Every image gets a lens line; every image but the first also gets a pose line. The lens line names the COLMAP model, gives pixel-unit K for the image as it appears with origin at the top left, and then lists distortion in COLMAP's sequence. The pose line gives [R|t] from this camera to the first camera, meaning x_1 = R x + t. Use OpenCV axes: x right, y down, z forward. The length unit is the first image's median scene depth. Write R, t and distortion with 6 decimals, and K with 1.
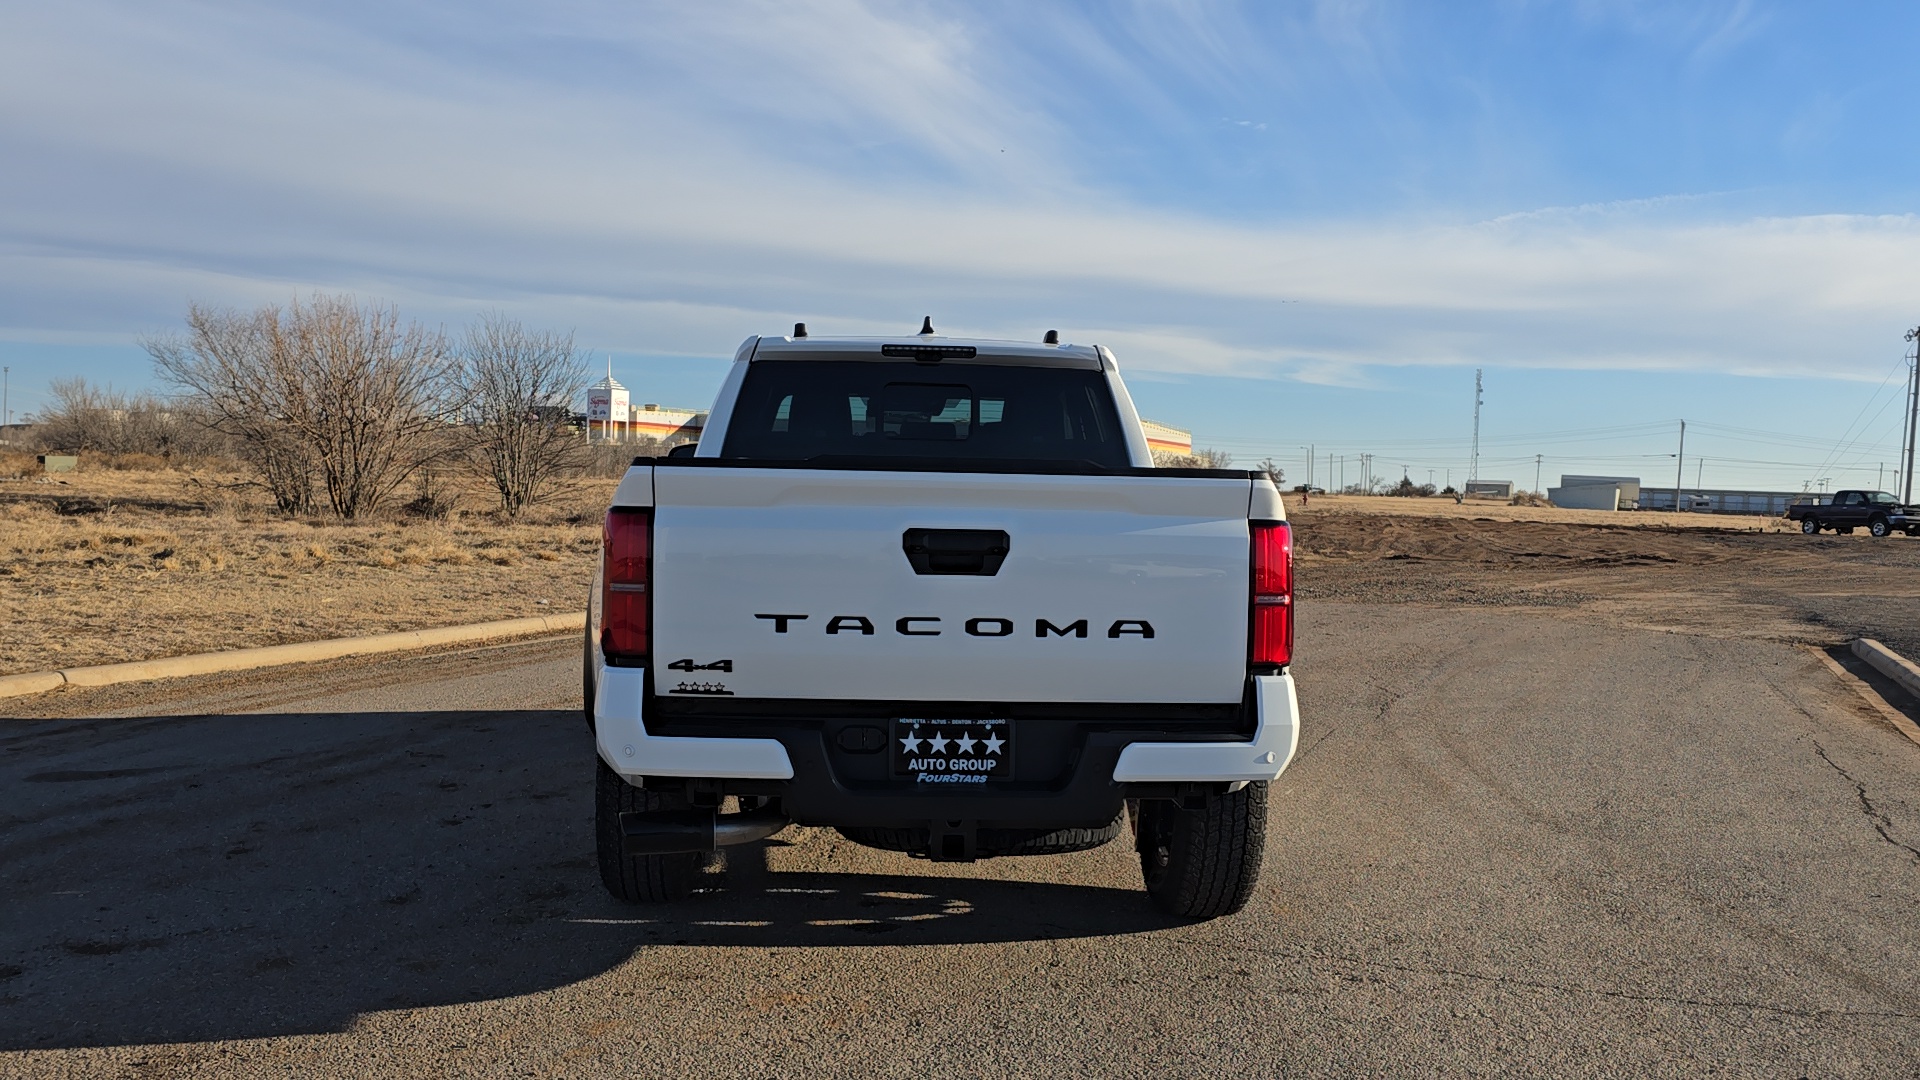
lens RADIAL K [[1647.0, 0, 960.0], [0, 1647.0, 540.0], [0, 0, 1]] dist [-0.009684, -0.002427]
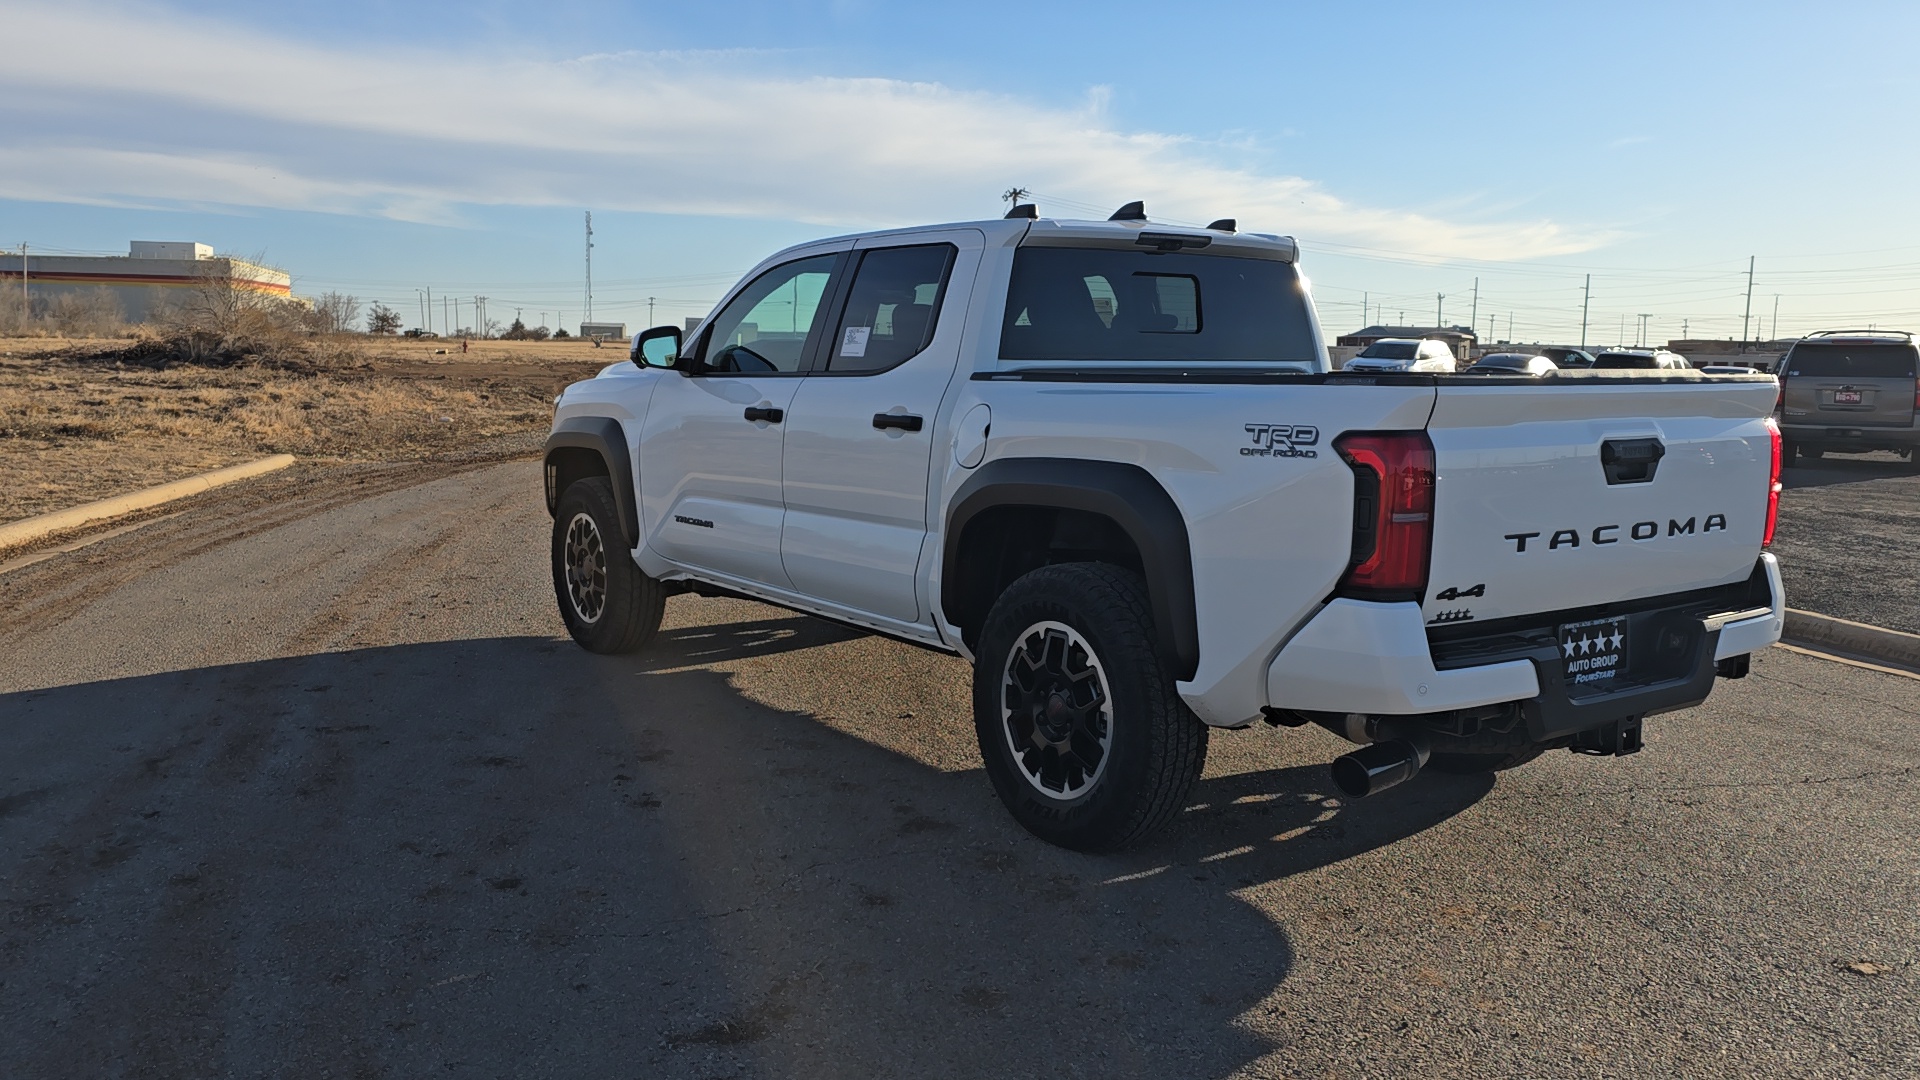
lens RADIAL K [[1647.0, 0, 960.0], [0, 1647.0, 540.0], [0, 0, 1]] dist [-0.009684, -0.002427]
pose [[0.842004, -0.077391, 0.533891, -0.626248], [0.025304, 0.994233, 0.104214, -0.042345], [-0.538877, -0.074239, 0.839107, 0.242096]]
